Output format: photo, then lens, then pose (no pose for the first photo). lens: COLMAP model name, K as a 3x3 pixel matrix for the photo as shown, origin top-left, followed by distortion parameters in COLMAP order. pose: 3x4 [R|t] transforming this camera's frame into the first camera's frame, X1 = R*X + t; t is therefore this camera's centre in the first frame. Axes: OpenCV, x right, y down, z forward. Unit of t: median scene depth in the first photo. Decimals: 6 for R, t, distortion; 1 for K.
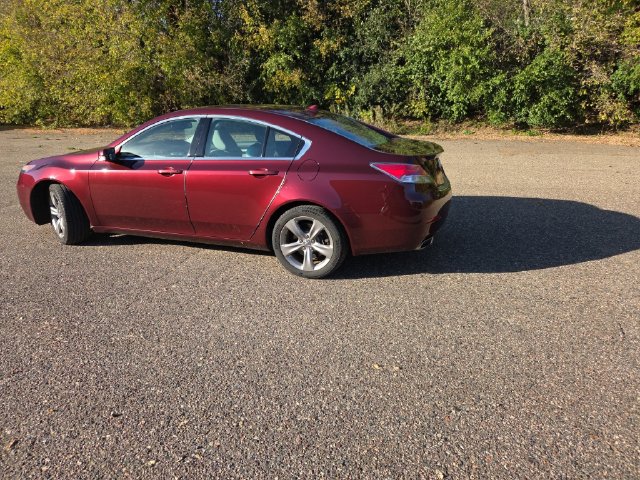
lens RADIAL K [[425.7, 0, 314.6], [0, 425.7, 241.2], [0, 0, 1]] dist [0.059231, -0.048509]
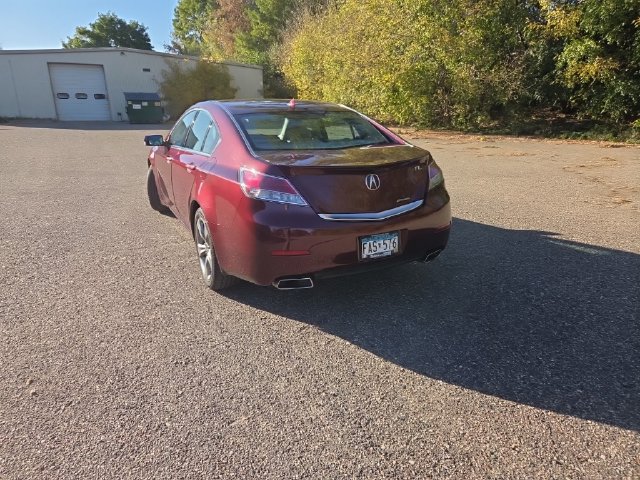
lens RADIAL K [[425.7, 0, 312.1], [0, 425.7, 237.4], [0, 0, 1]] dist [0.059231, -0.048509]
pose [[0.721071, 0.210381, -0.660149, 0.191529], [-0.216873, 0.973441, 0.073336, -0.034258], [0.658045, 0.090288, 0.747546, 0.116960]]
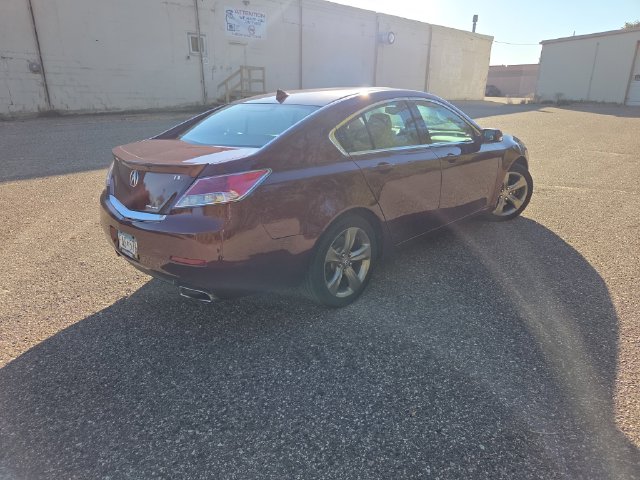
lens RADIAL K [[425.7, 0, 314.8], [0, 425.7, 237.4], [0, 0, 1]] dist [0.059231, -0.048509]
pose [[-0.428910, 0.303260, -0.850923, 0.213030], [-0.268013, 0.856834, 0.440459, -0.130913], [0.862674, 0.416976, -0.286227, 0.404353]]
